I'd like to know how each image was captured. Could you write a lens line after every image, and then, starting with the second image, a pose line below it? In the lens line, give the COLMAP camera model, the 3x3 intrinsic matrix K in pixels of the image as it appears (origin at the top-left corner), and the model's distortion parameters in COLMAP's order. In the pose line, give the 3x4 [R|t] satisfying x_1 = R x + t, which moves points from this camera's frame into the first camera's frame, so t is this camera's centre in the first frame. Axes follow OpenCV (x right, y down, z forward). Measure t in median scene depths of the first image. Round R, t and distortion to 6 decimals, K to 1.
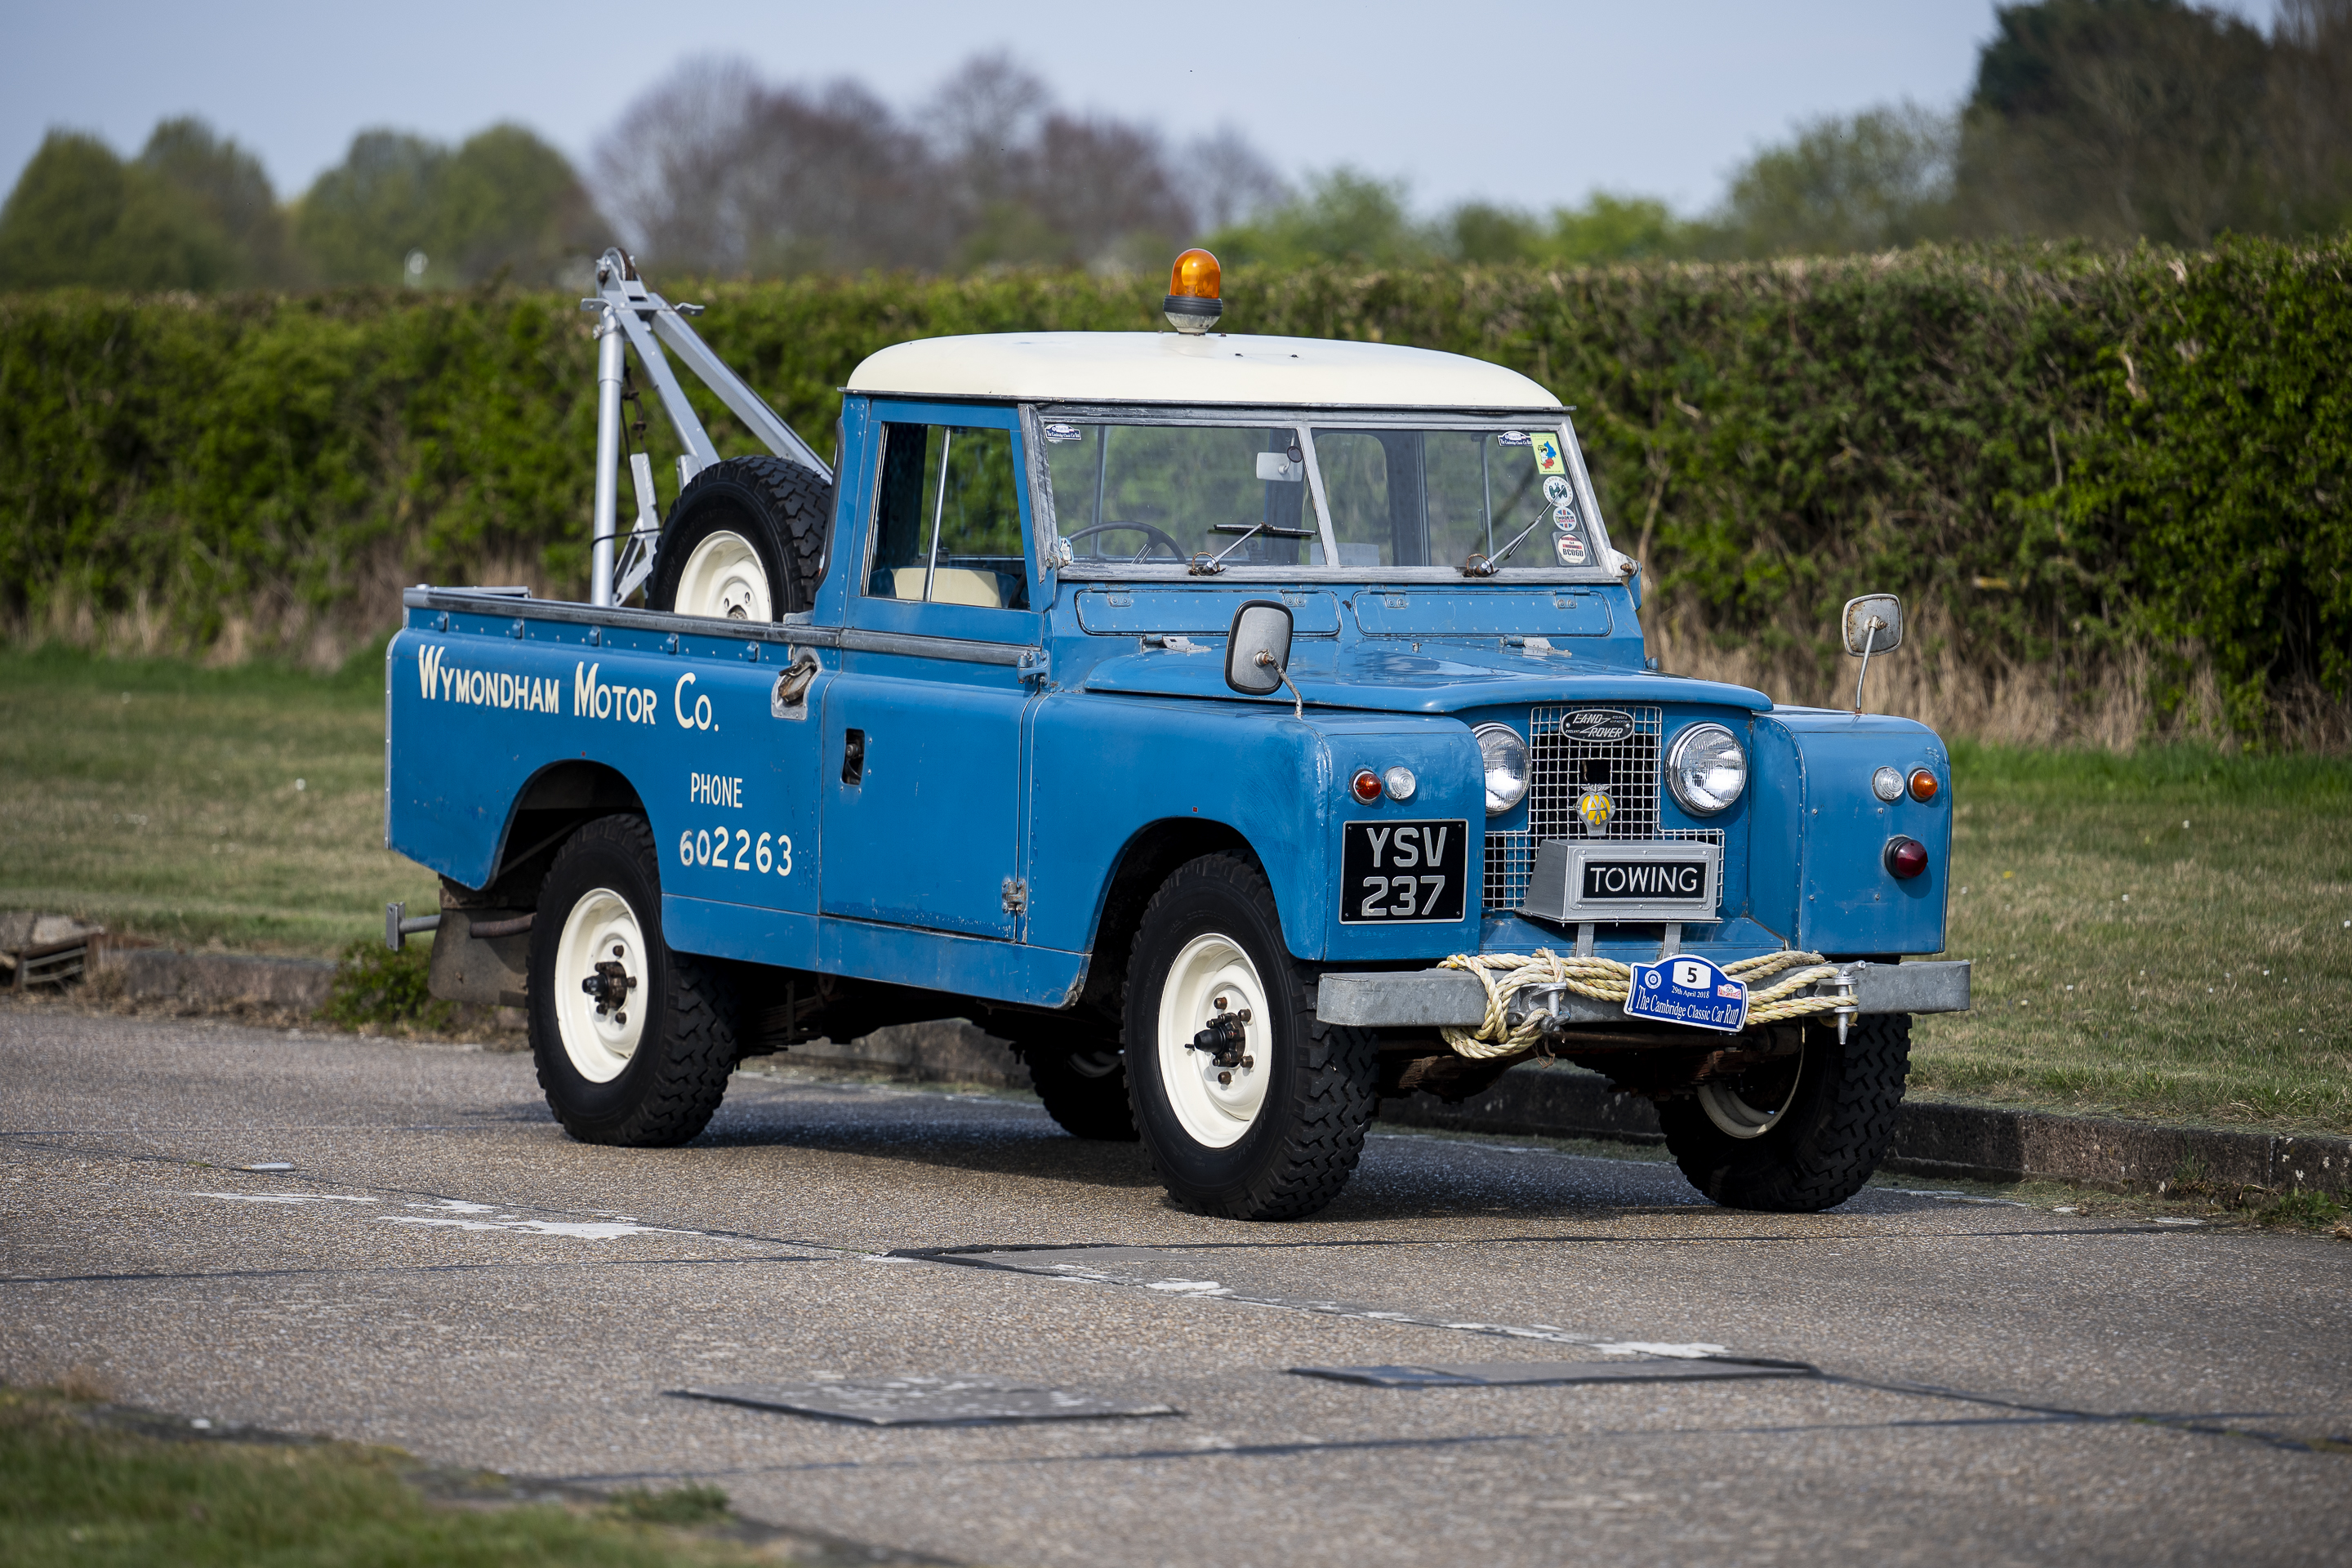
lens RADIAL K [[9945.2, 0, 1176.0], [0, 9945.2, 784.0], [0, 0, 1]] dist [1.319316, 1.712885]
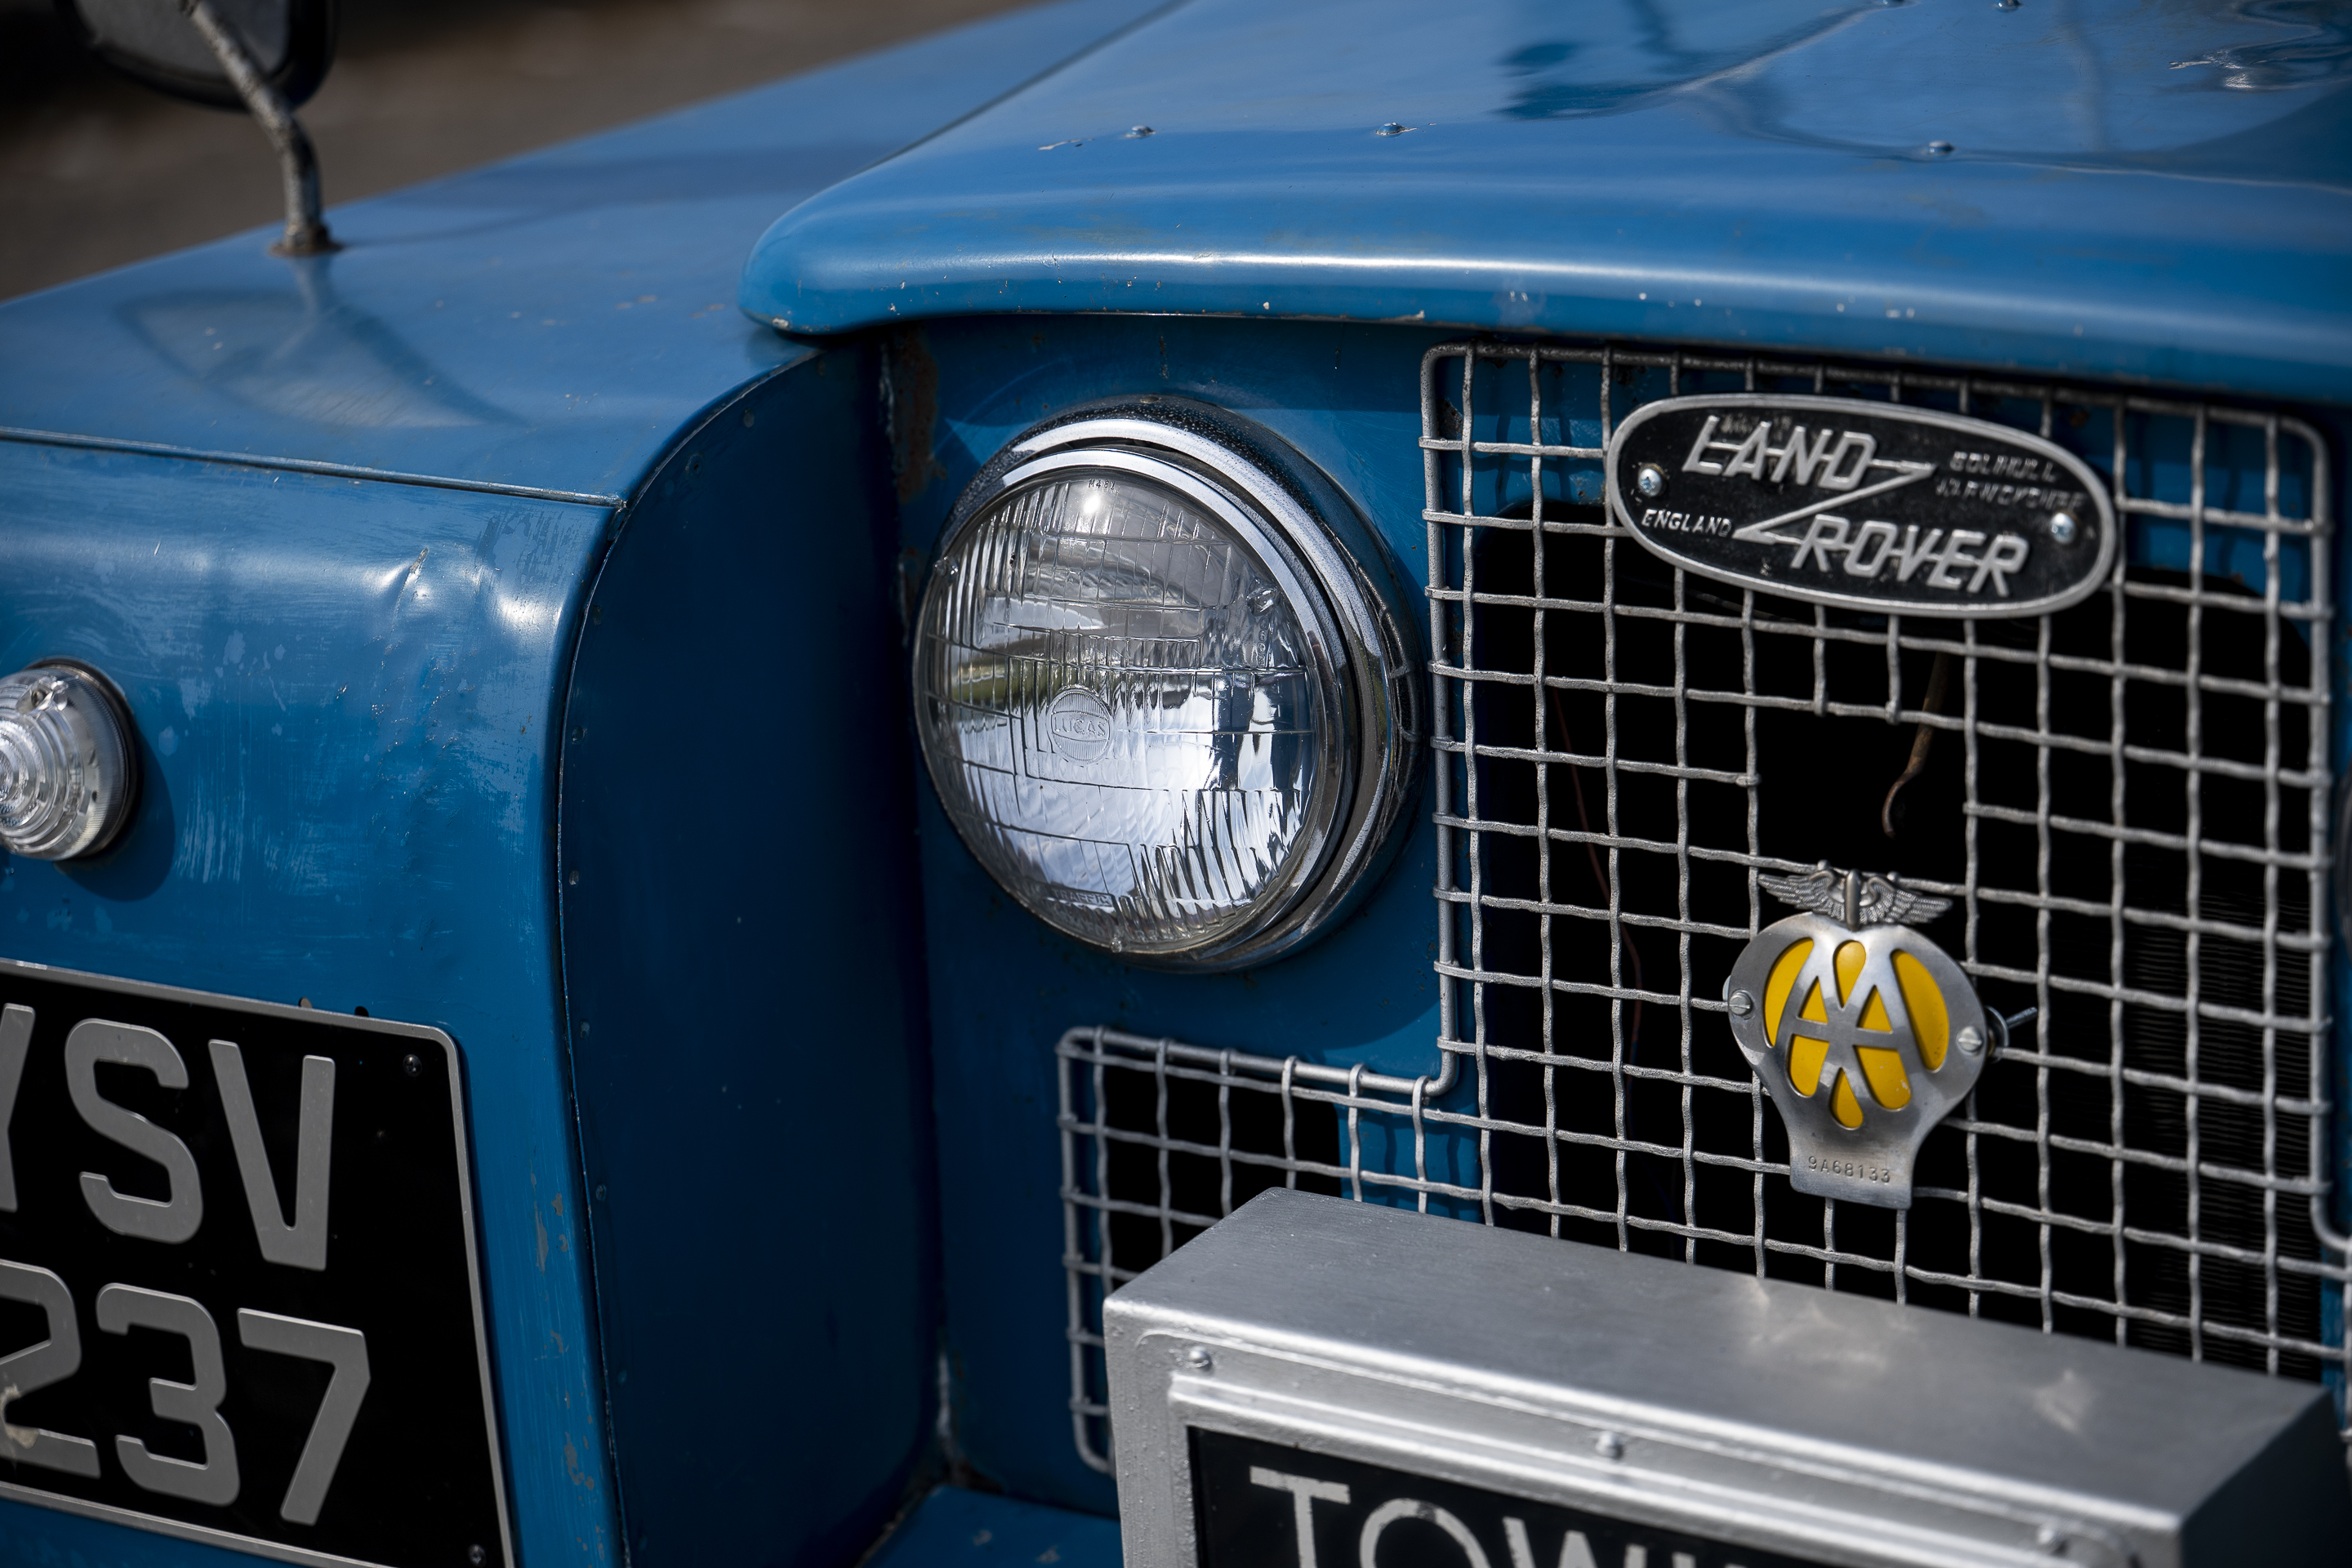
lens RADIAL K [[6711.0, 0, 1176.0], [0, 6711.0, 784.0], [0, 0, 1]] dist [0.401909, -0.680561]
pose [[0.422794, 0.204931, -0.882750, 0.129528], [0.012735, 0.972656, 0.231902, -0.025653], [0.906136, -0.109289, 0.408623, 0.950205]]
